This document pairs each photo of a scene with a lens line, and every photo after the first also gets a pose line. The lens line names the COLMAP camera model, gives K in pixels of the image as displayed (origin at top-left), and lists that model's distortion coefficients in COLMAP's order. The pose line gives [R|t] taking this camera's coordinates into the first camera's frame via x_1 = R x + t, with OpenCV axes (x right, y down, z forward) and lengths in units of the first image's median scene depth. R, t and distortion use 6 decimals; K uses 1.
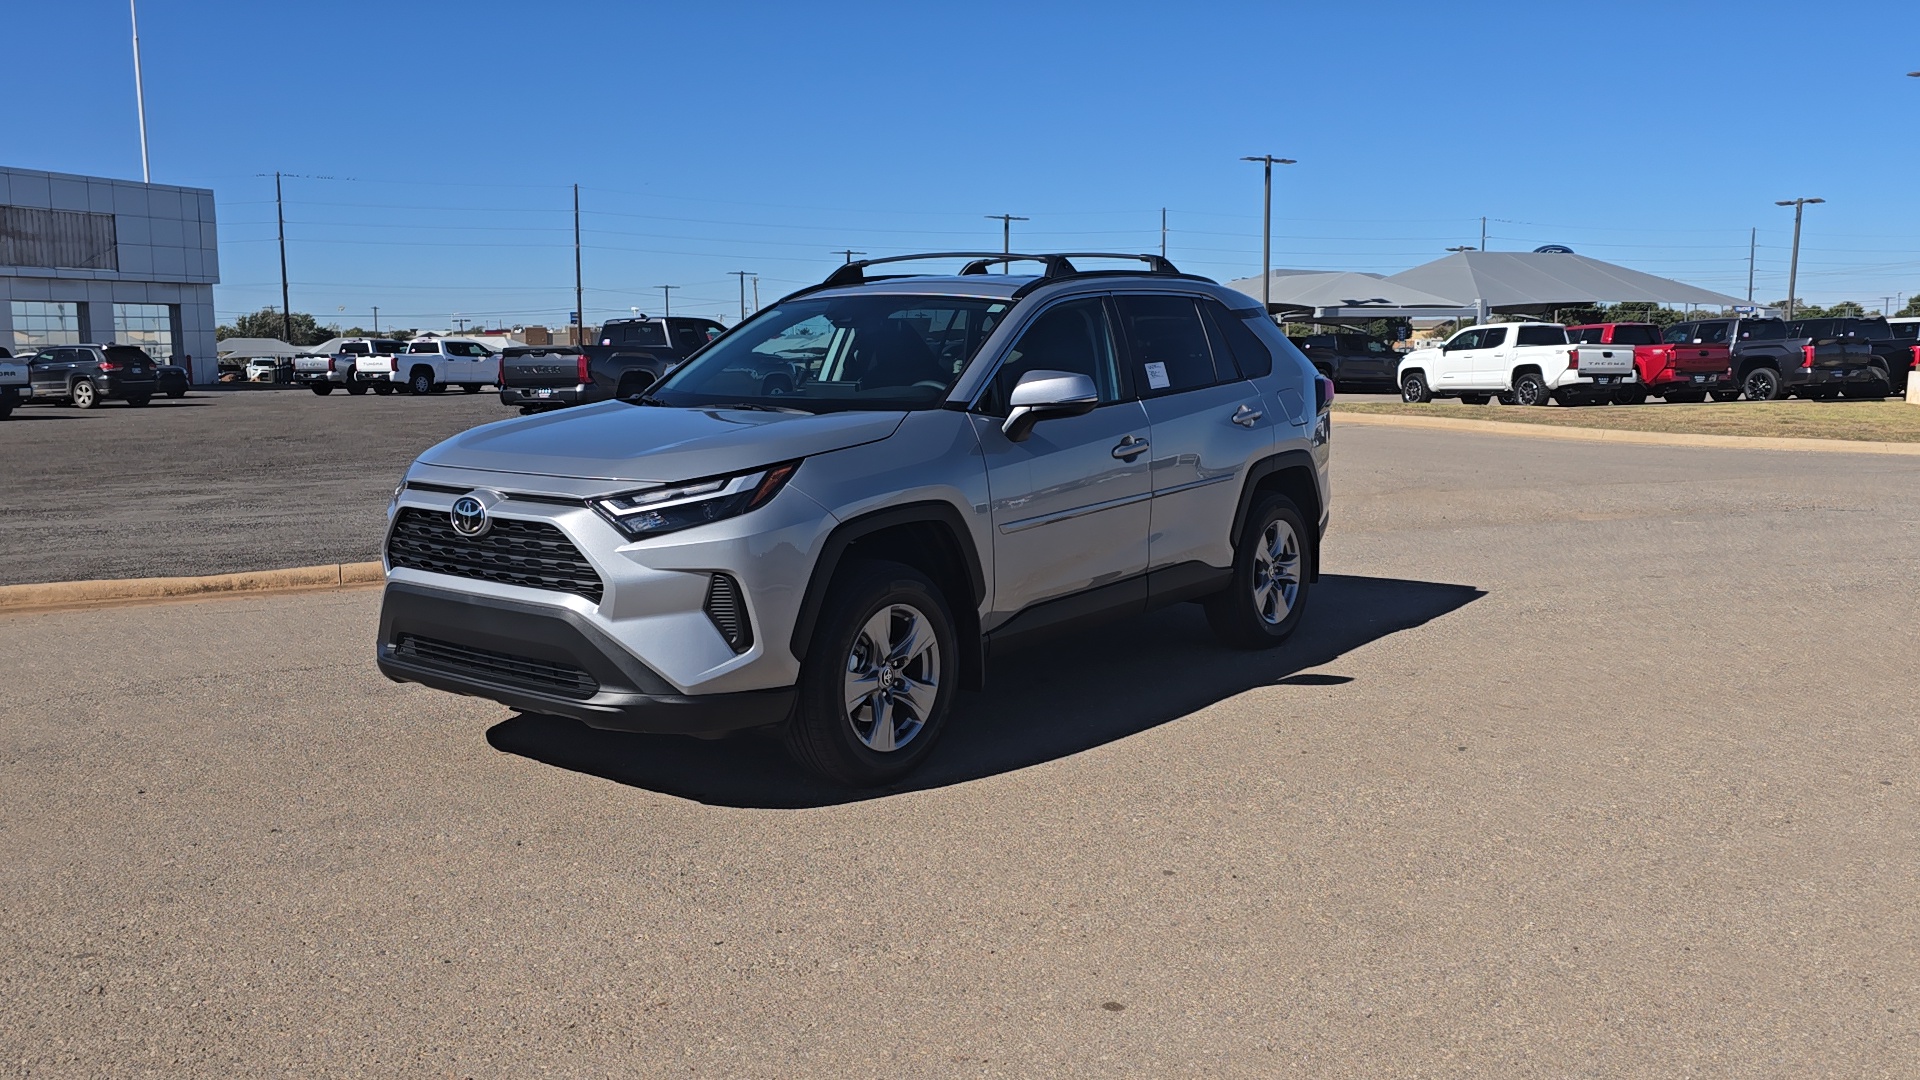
lens RADIAL K [[1596.8, 0, 959.9], [0, 1596.8, 524.9], [0, 0, 1]] dist [0.017322, -0.049598]
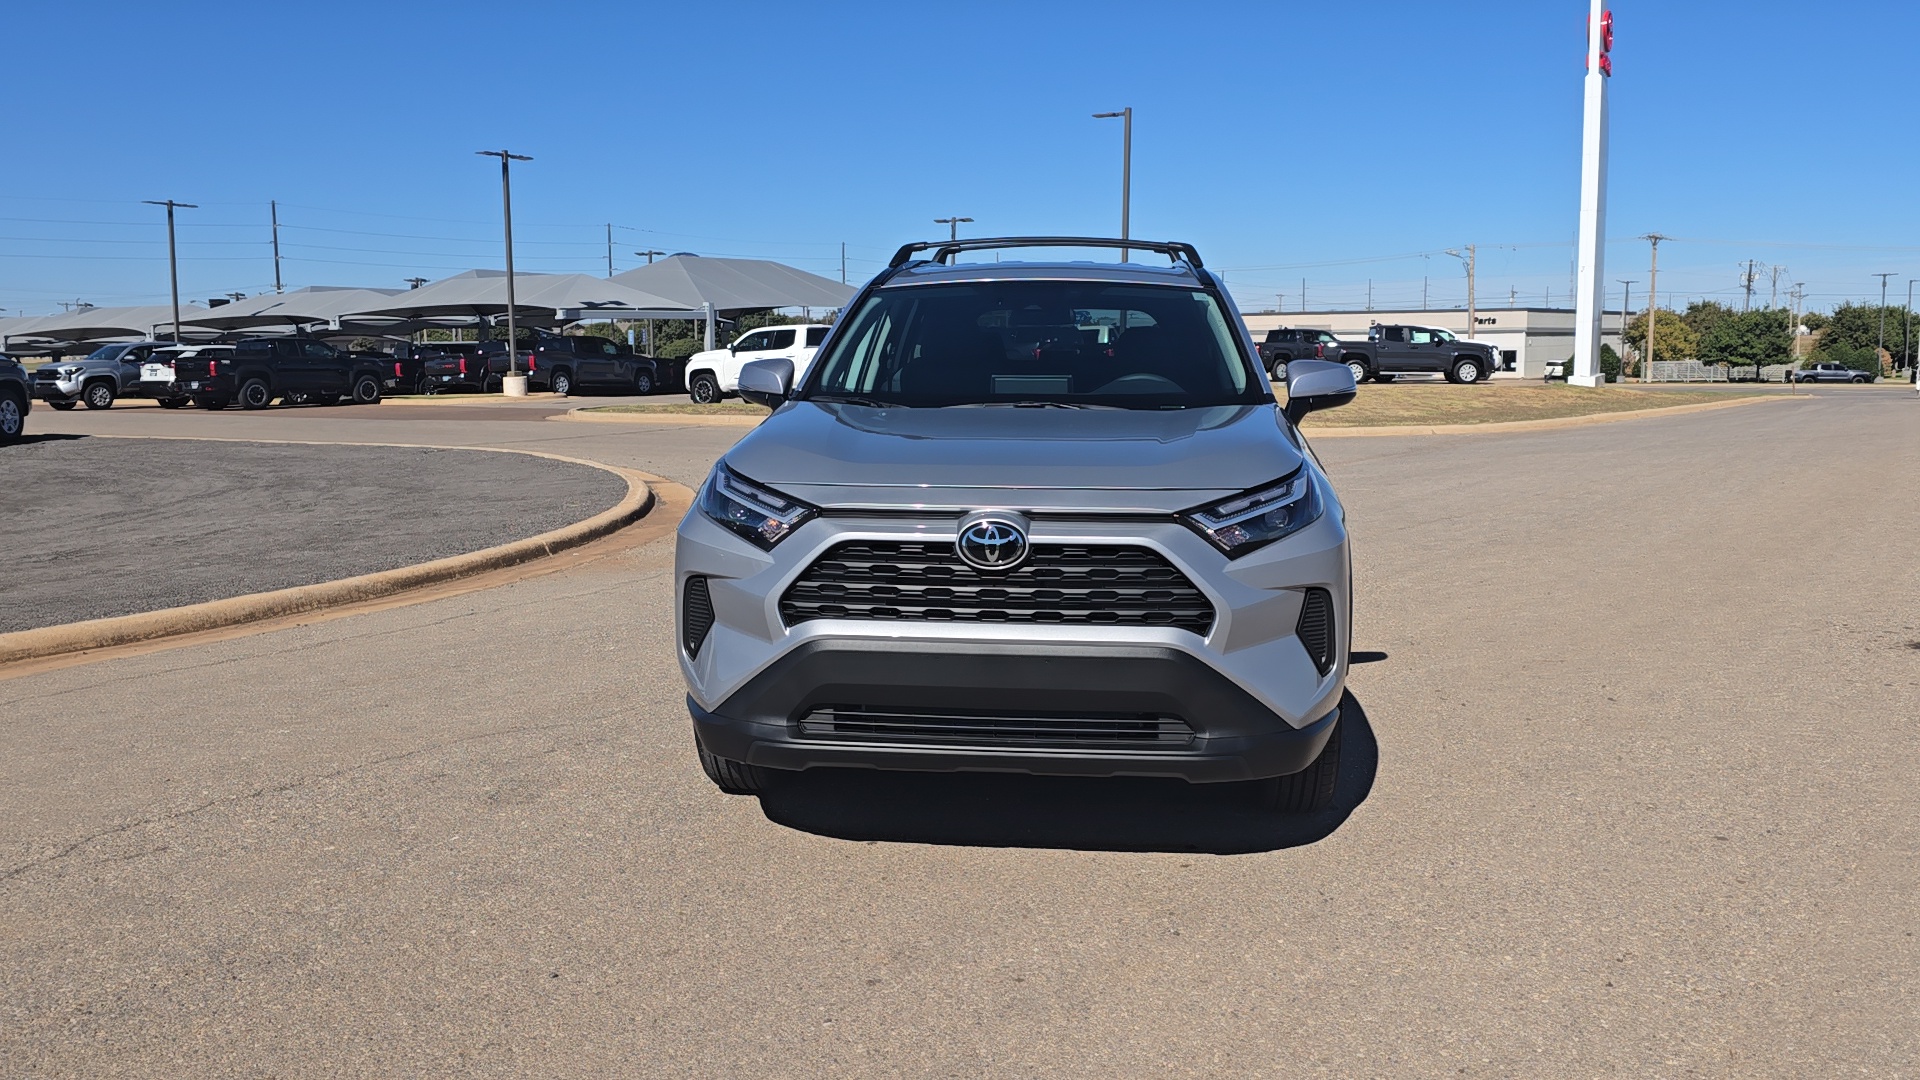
lens RADIAL K [[1596.8, 0, 966.4], [0, 1596.8, 519.1], [0, 0, 1]] dist [0.017322, -0.049598]
pose [[0.856090, -0.057636, 0.513603, -0.104902], [0.060661, 0.998099, 0.010895, -0.004003], [-0.513255, 0.021828, 0.857959, 0.046017]]
